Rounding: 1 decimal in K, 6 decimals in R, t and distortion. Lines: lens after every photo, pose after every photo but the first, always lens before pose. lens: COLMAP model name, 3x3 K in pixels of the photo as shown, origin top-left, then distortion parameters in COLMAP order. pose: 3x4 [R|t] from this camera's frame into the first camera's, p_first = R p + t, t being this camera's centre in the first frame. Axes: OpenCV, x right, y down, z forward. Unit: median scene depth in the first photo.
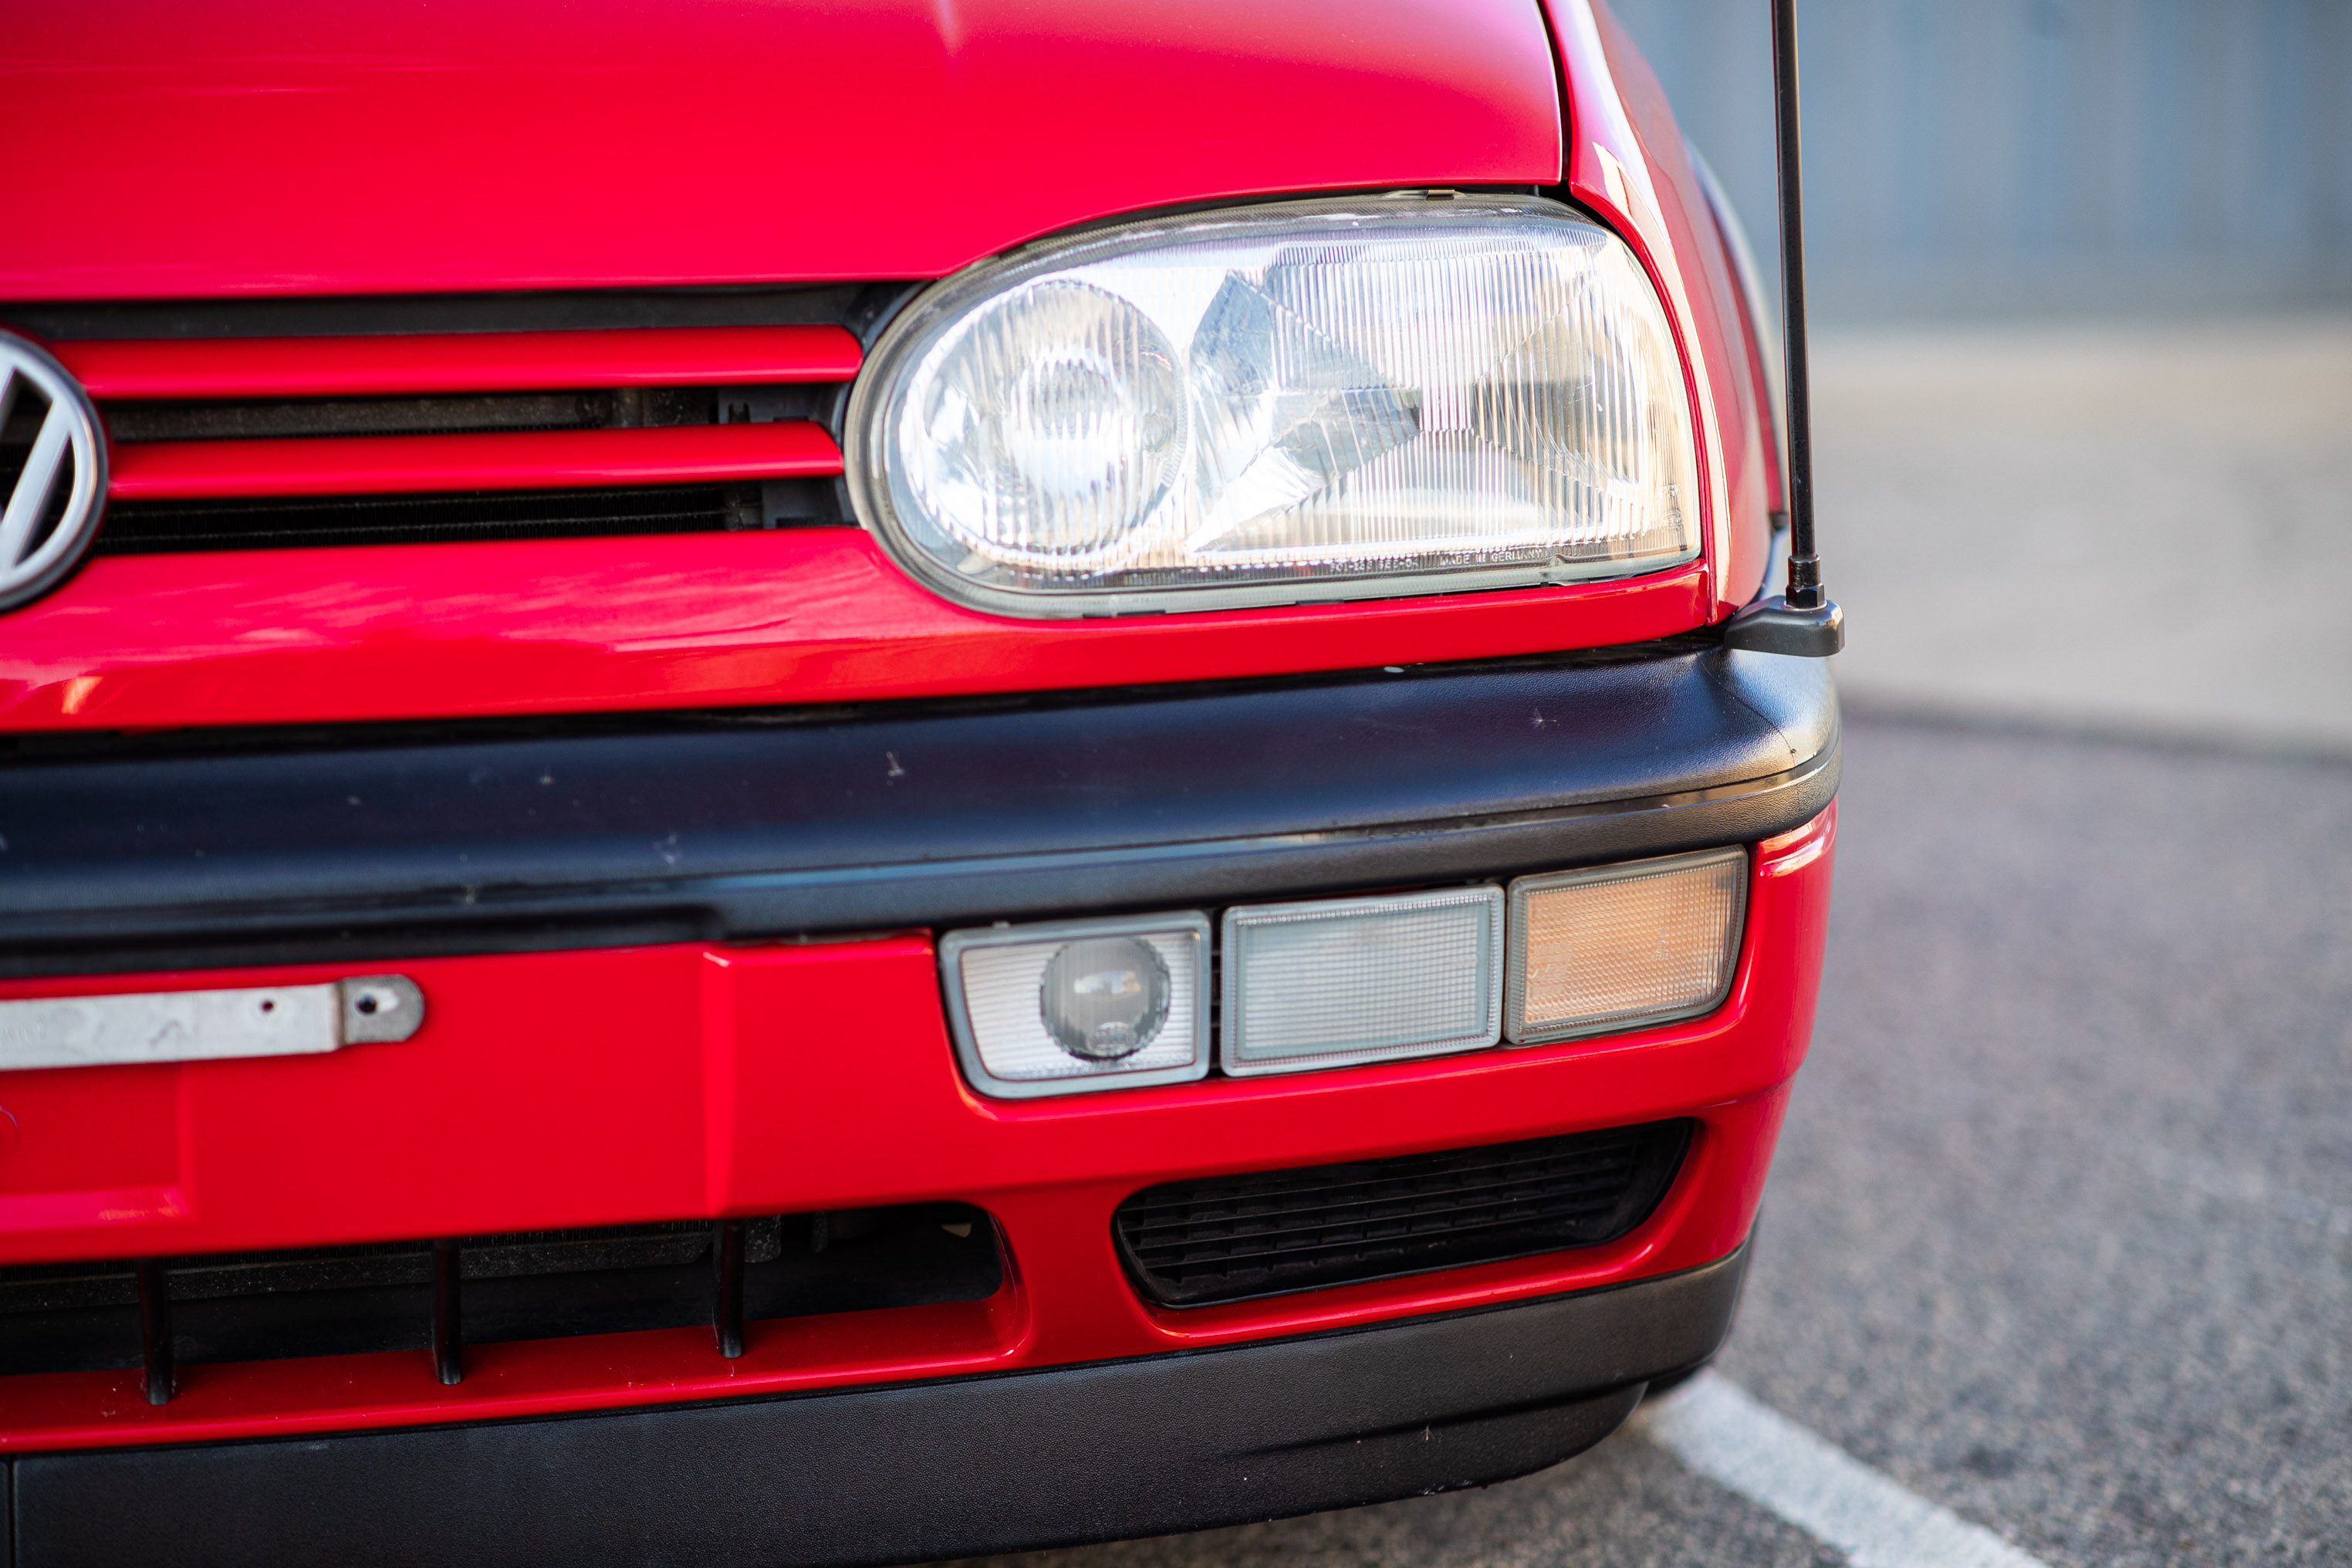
lens RADIAL K [[5725.7, 0, 1168.2], [0, 5725.7, 761.8], [0, 0, 1]] dist [0.171960, 0.000000]
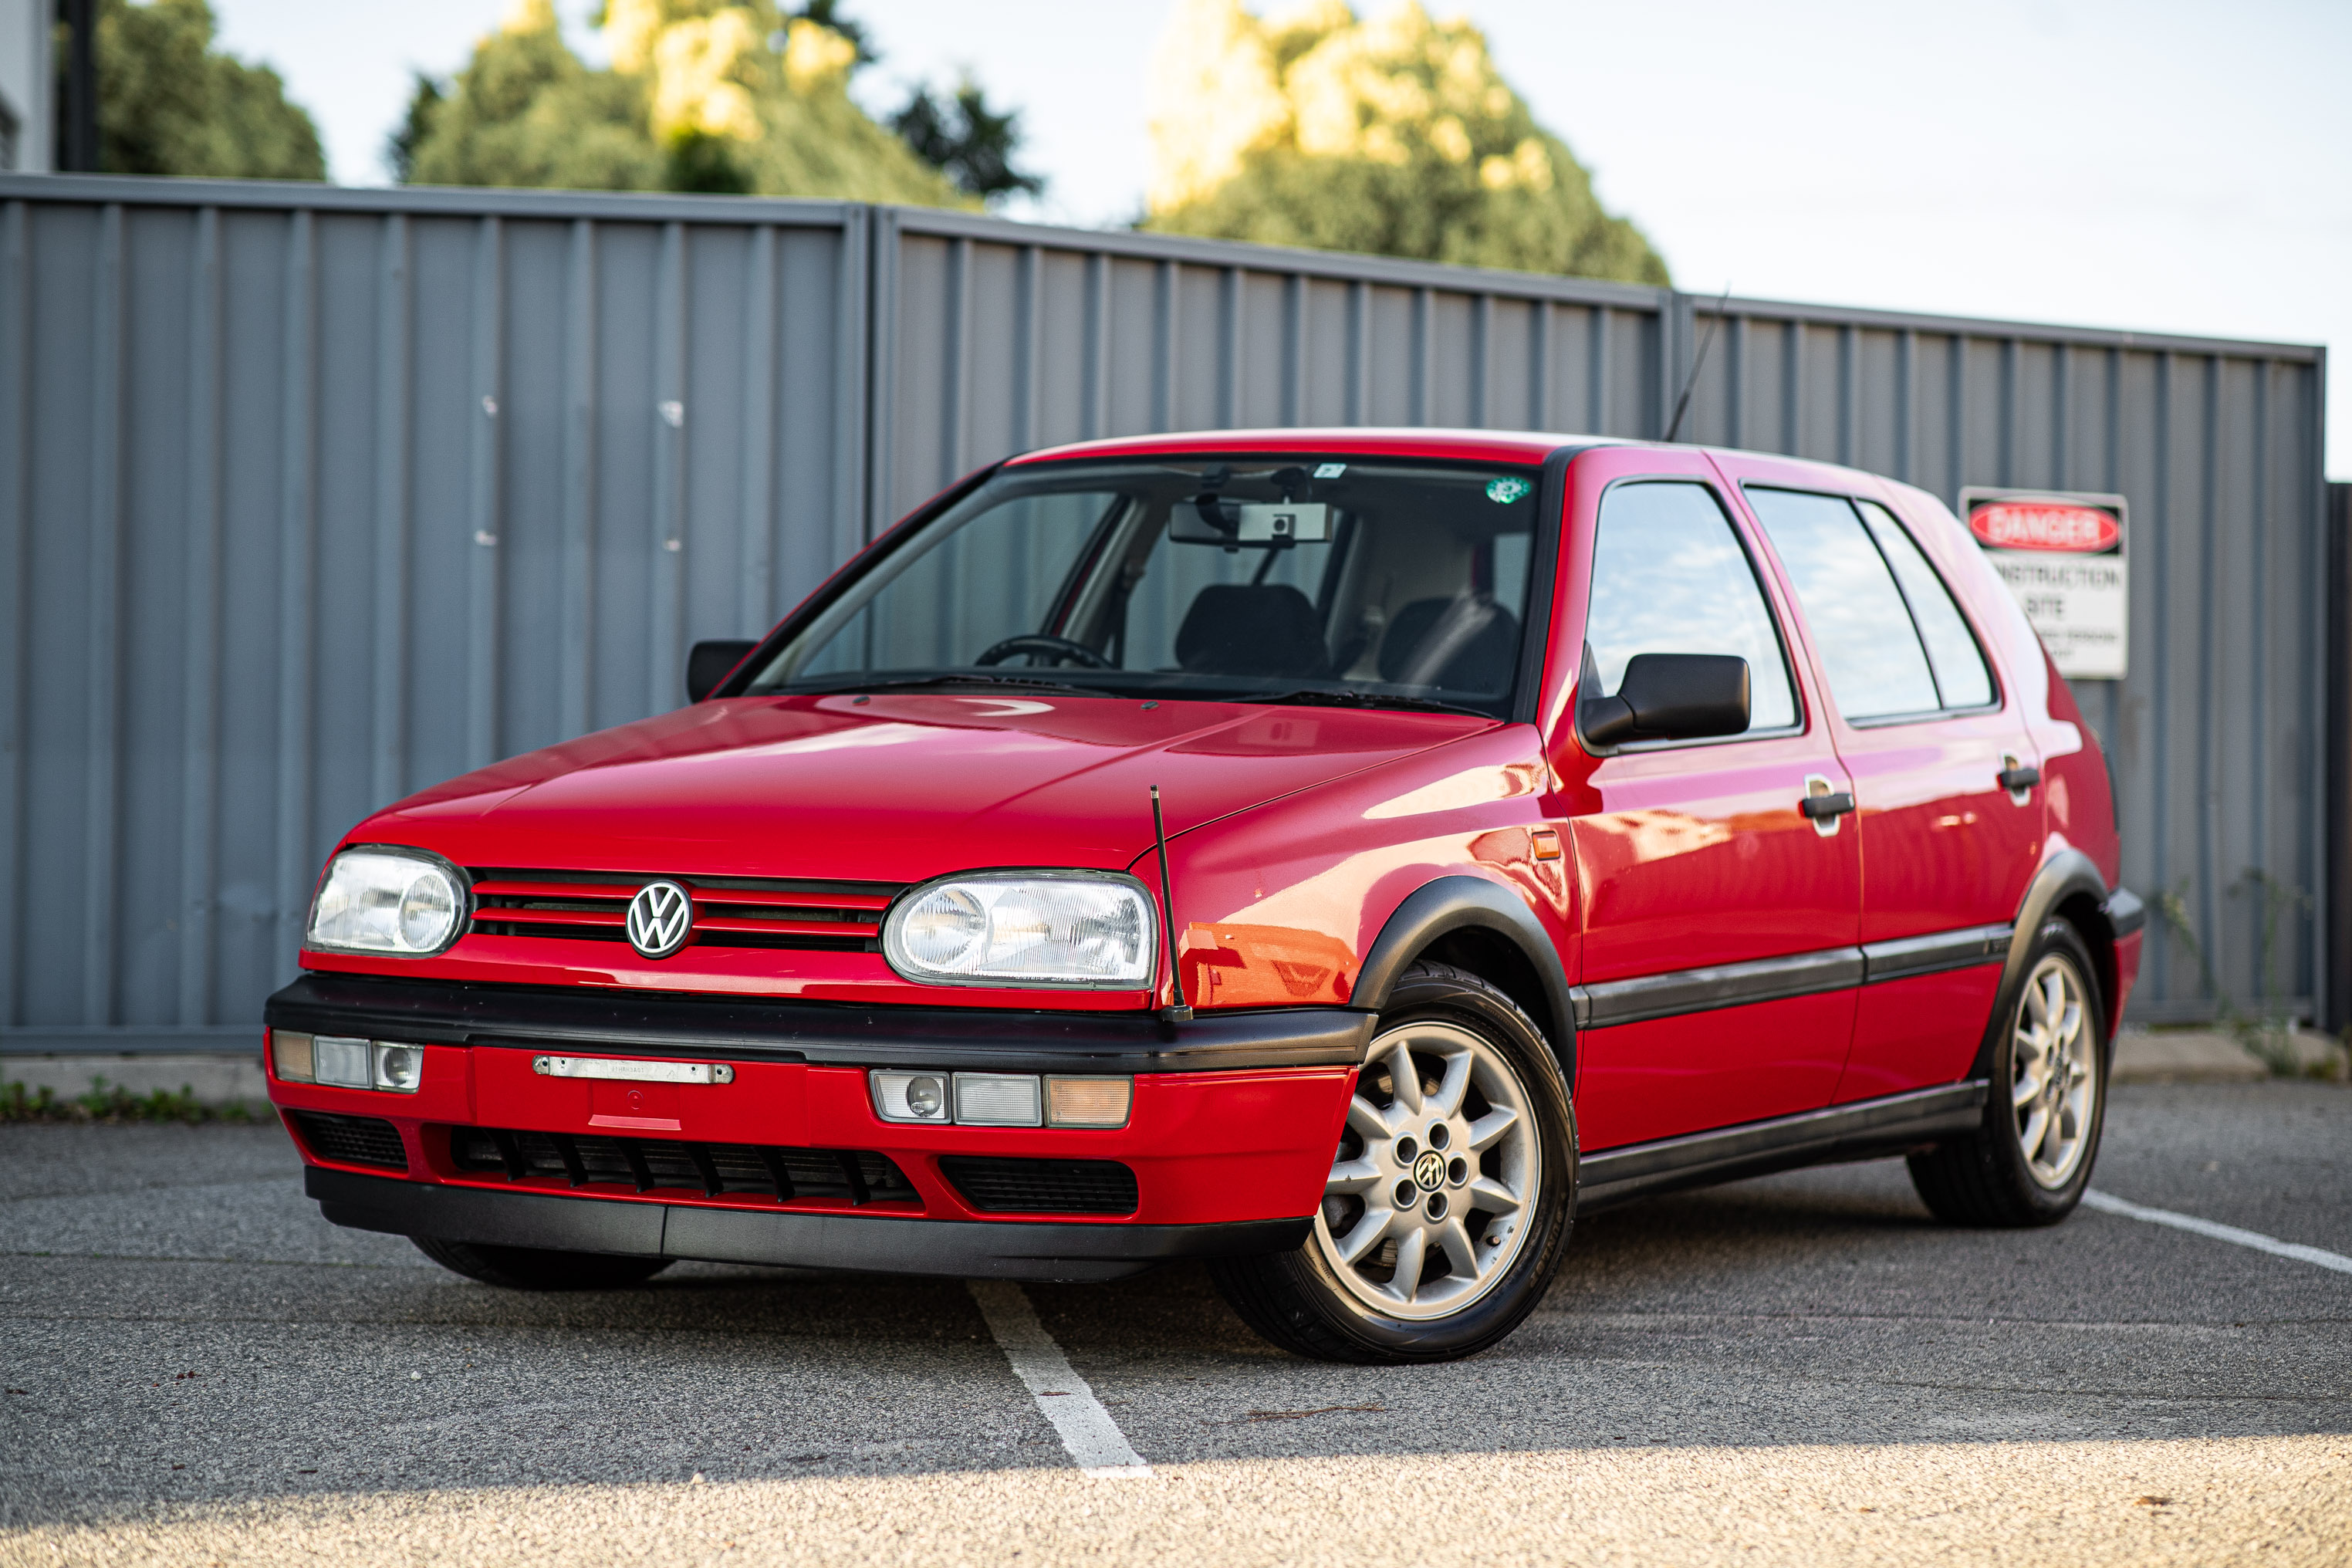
lens RADIAL K [[5725.7, 0, 1179.7], [0, 5725.7, 777.6], [0, 0, 1]] dist [0.171960, 0.000000]
pose [[0.796465, 0.032395, -0.603817, 2.125290], [-0.134238, 0.983120, -0.124321, 0.254213], [0.589597, 0.180073, 0.787369, -1.587629]]
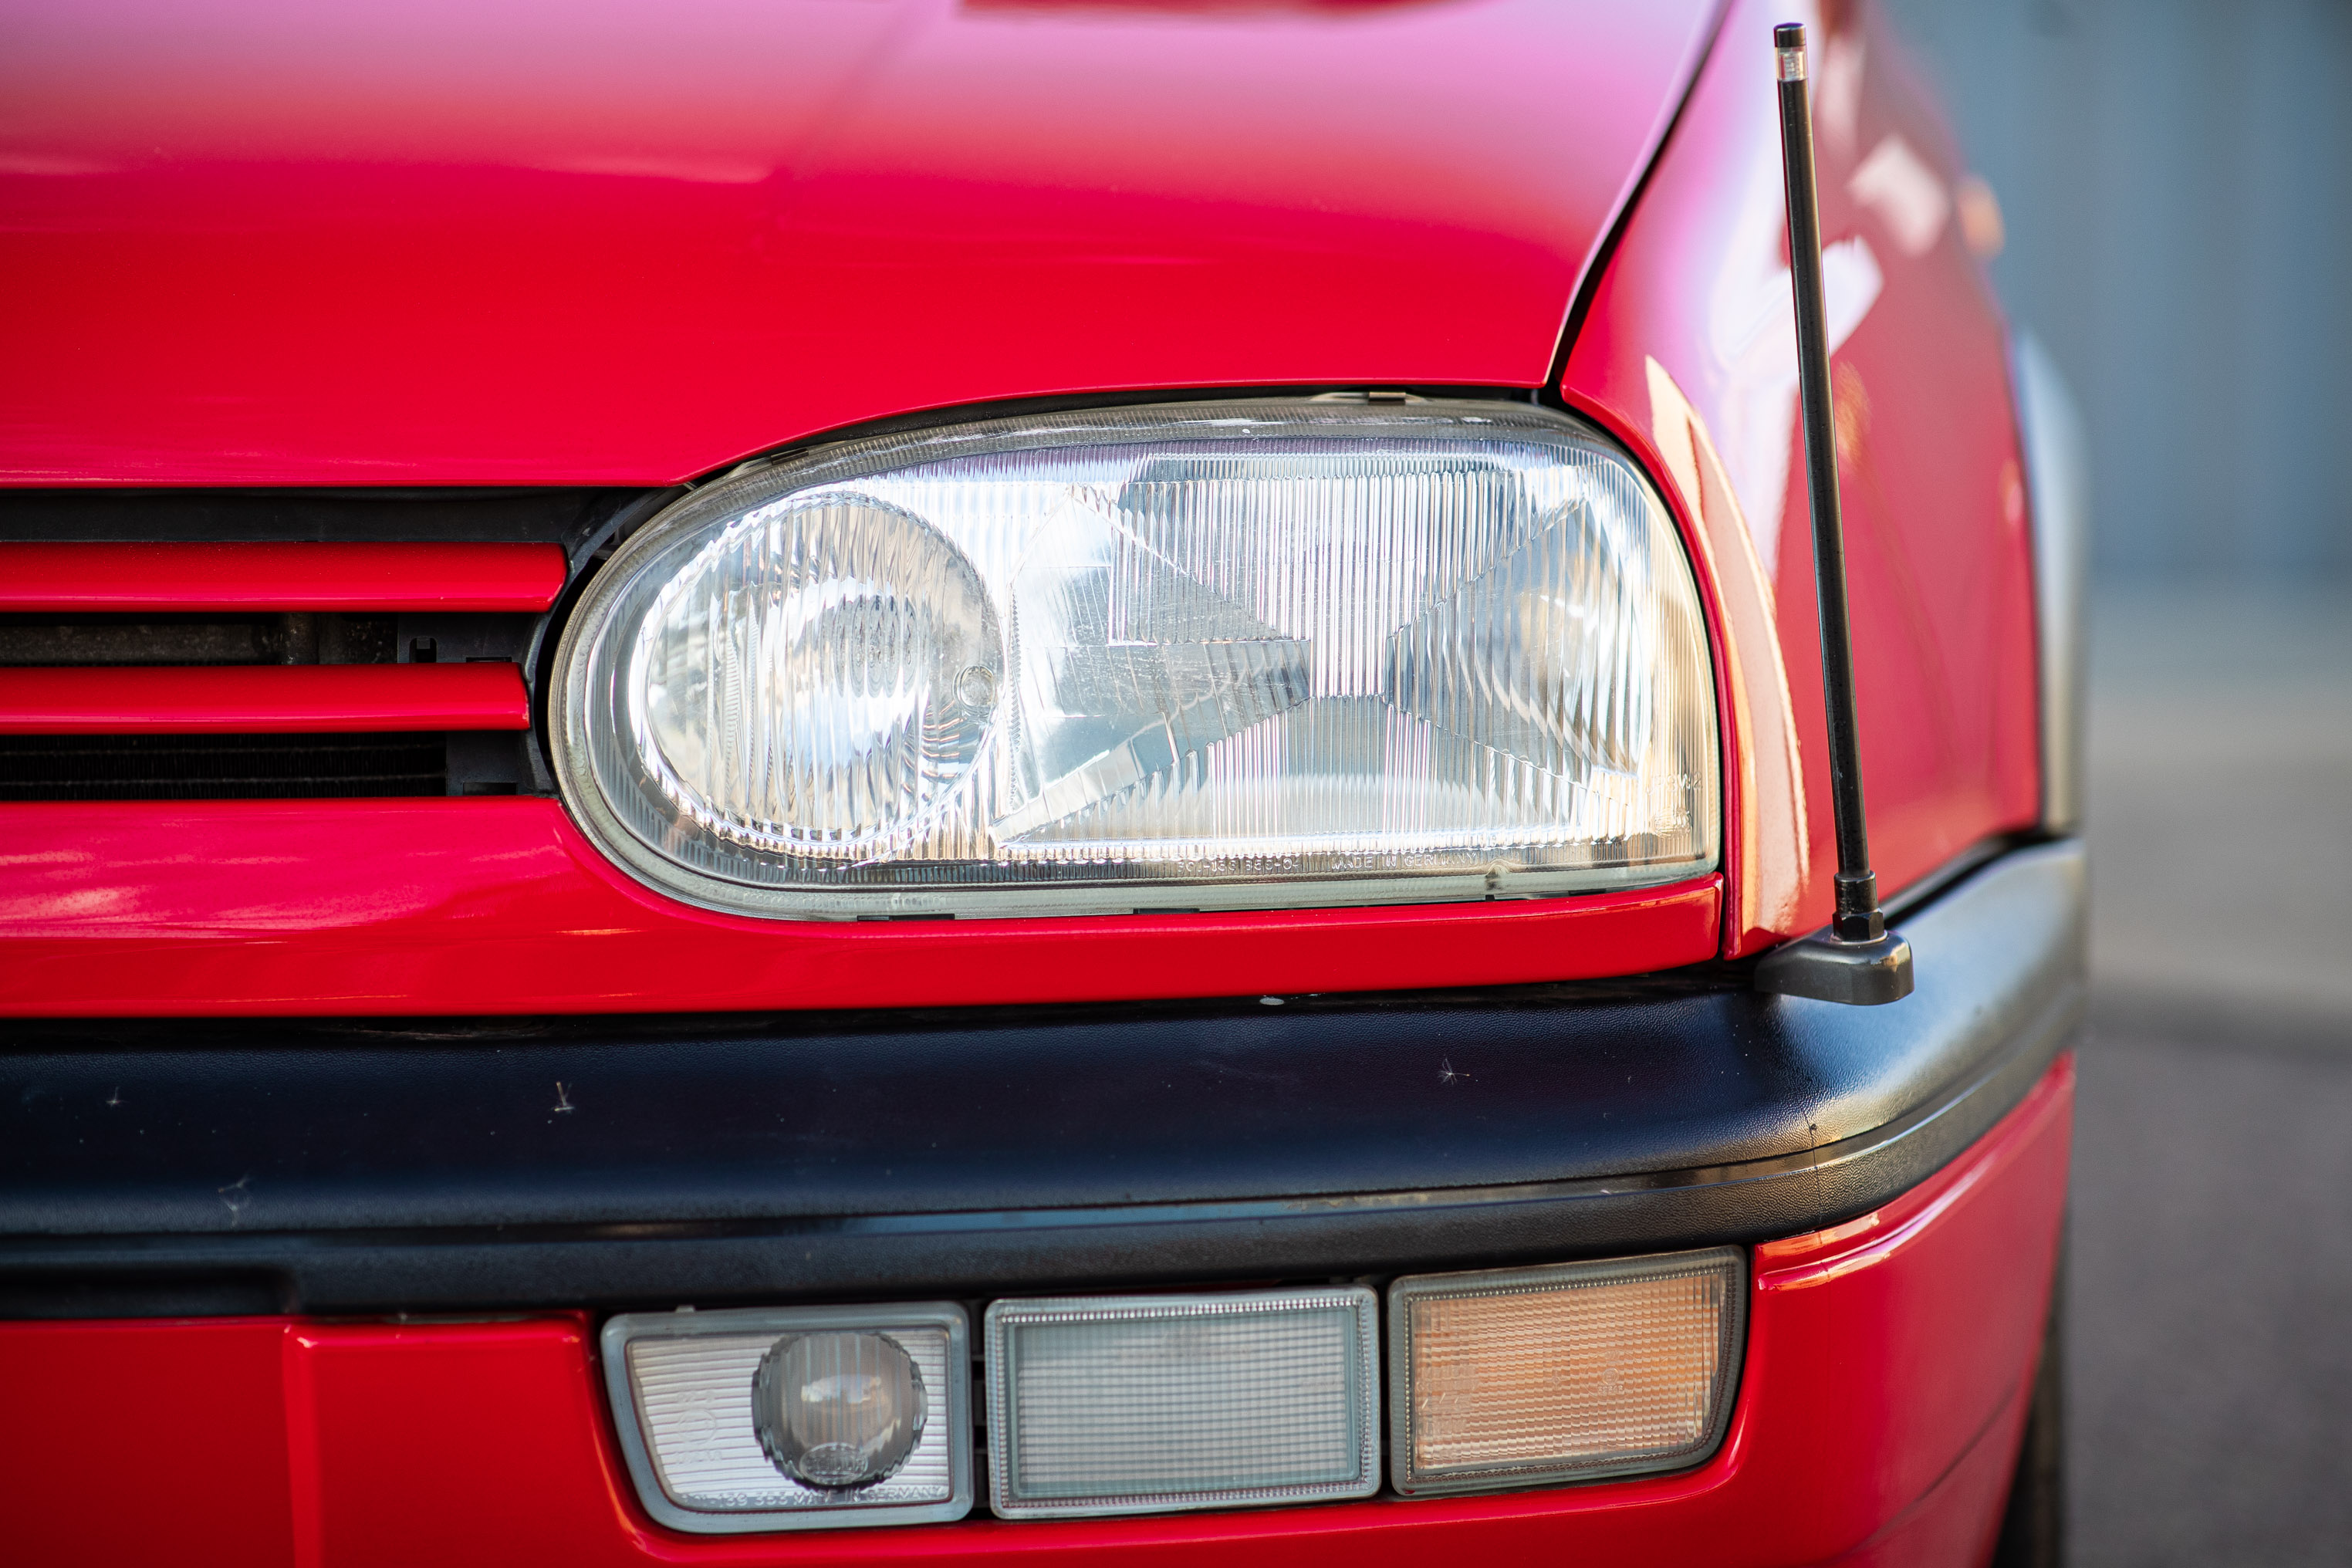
lens RADIAL K [[5725.7, 0, 1191.8], [0, 5725.7, 742.5], [0, 0, 1]] dist [0.171960, 0.000000]
pose [[0.972984, 0.025987, -0.229405, 0.211674], [-0.039166, 0.997822, -0.053080, -0.009602], [0.227526, 0.060631, 0.971883, 0.245050]]
